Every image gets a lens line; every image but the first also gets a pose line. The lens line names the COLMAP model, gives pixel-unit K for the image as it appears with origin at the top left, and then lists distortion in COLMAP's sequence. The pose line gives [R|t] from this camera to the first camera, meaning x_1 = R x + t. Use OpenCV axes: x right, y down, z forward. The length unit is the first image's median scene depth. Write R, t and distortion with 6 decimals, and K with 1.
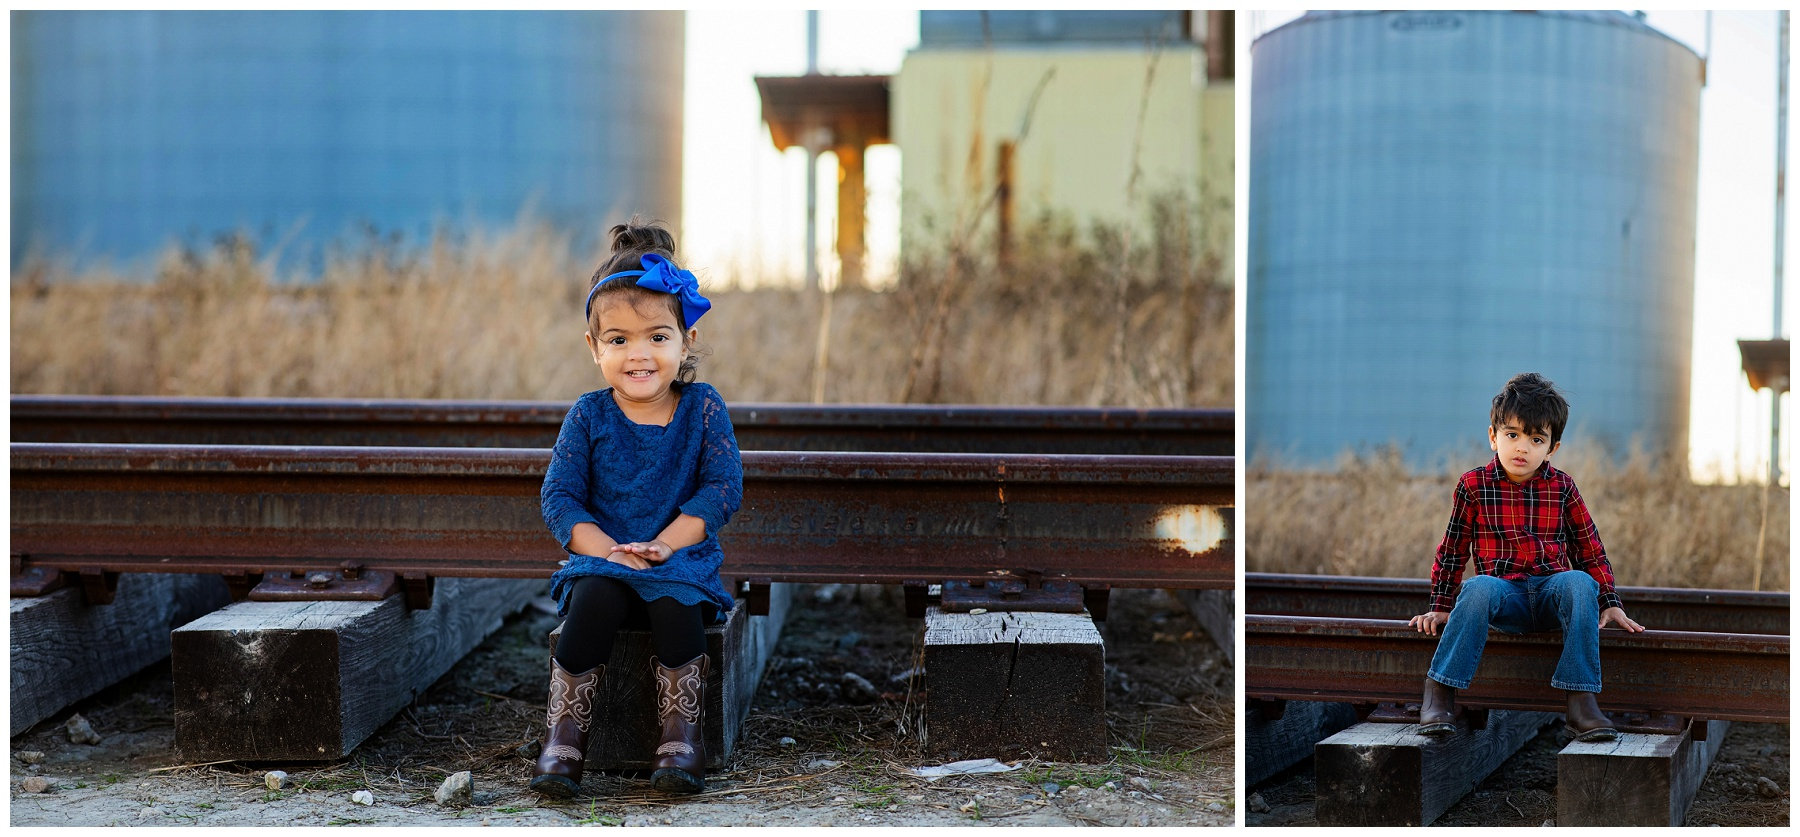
lens RADIAL K [[4156.0, 0, 900.1], [0, 4156.0, 419.5], [0, 0, 1]] dist [0.006818, 0.000000]
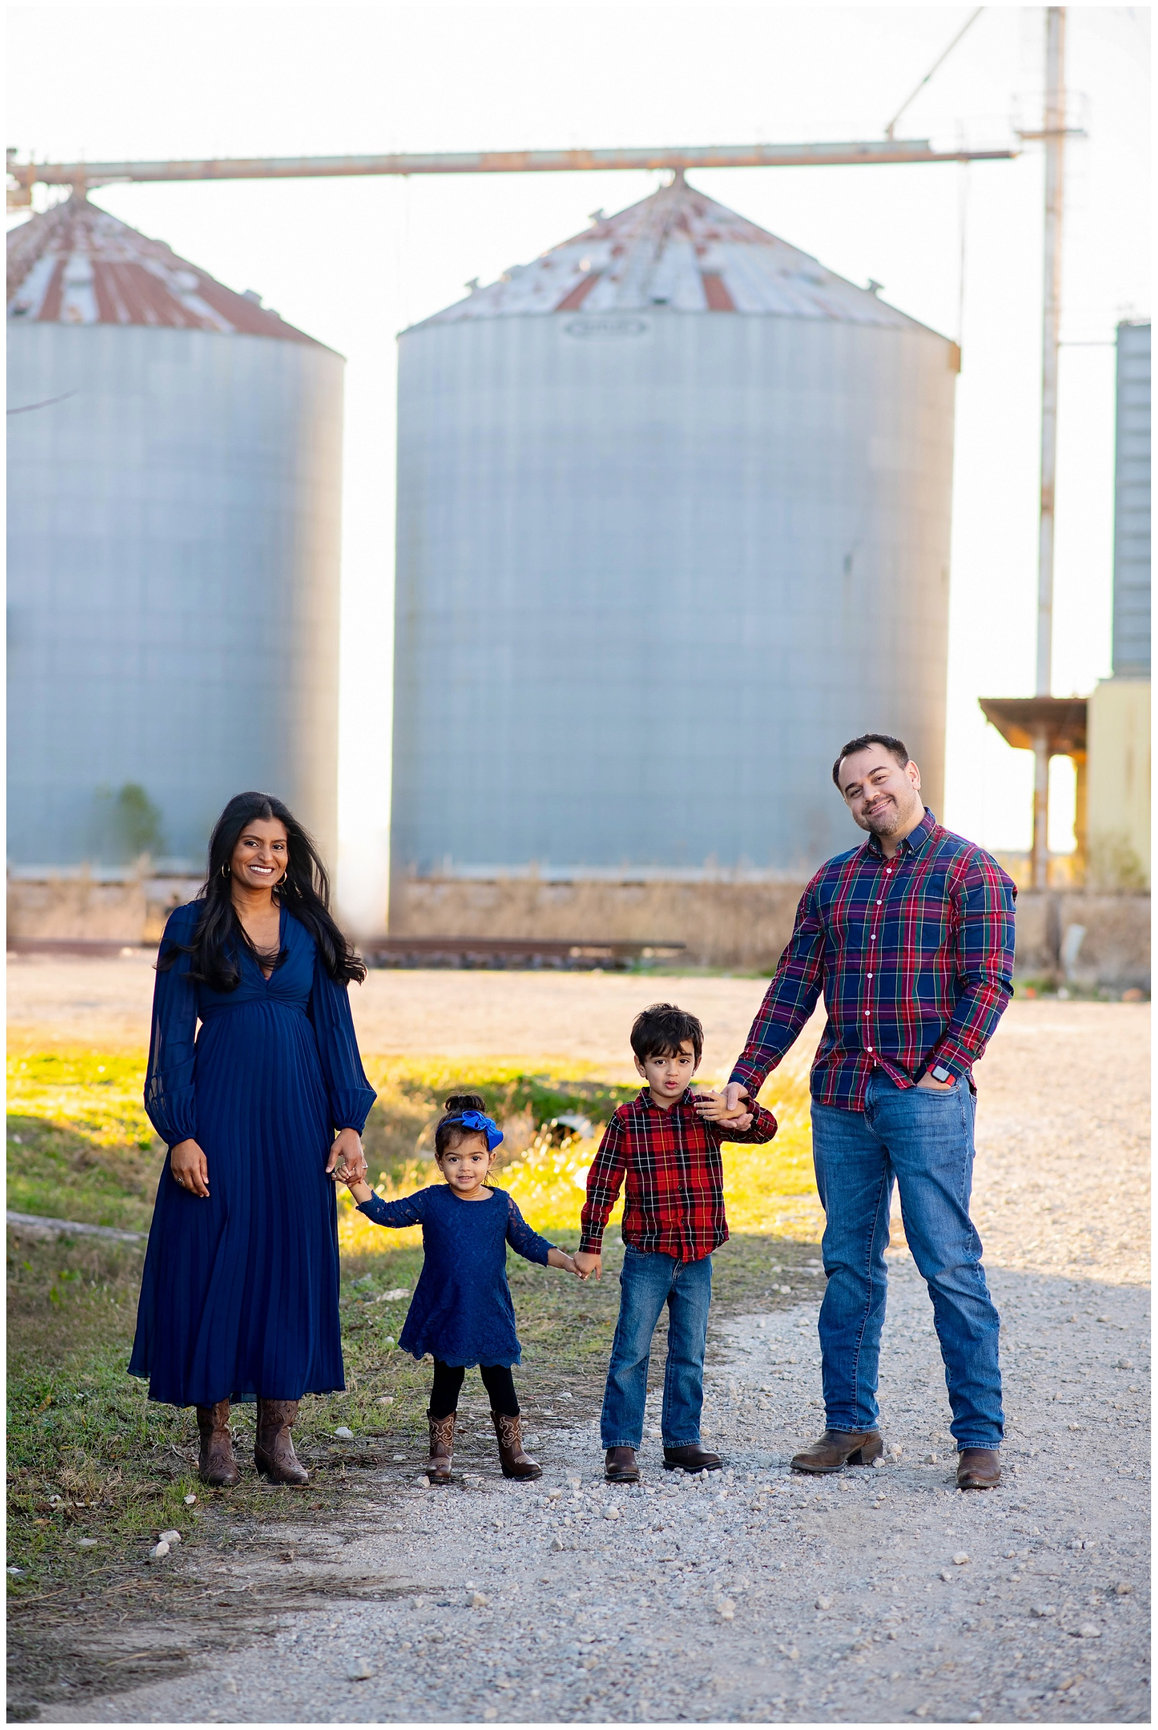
lens RADIAL K [[4118.0, 0, 578.9], [0, 4118.0, 863.8], [0, 0, 1]] dist [-0.254957, 0.000000]
pose [[0.992563, -0.012788, 0.121055, 0.019852], [0.010861, 0.999804, 0.016559, -0.000134], [-0.121243, -0.015121, 0.992508, 0.180818]]
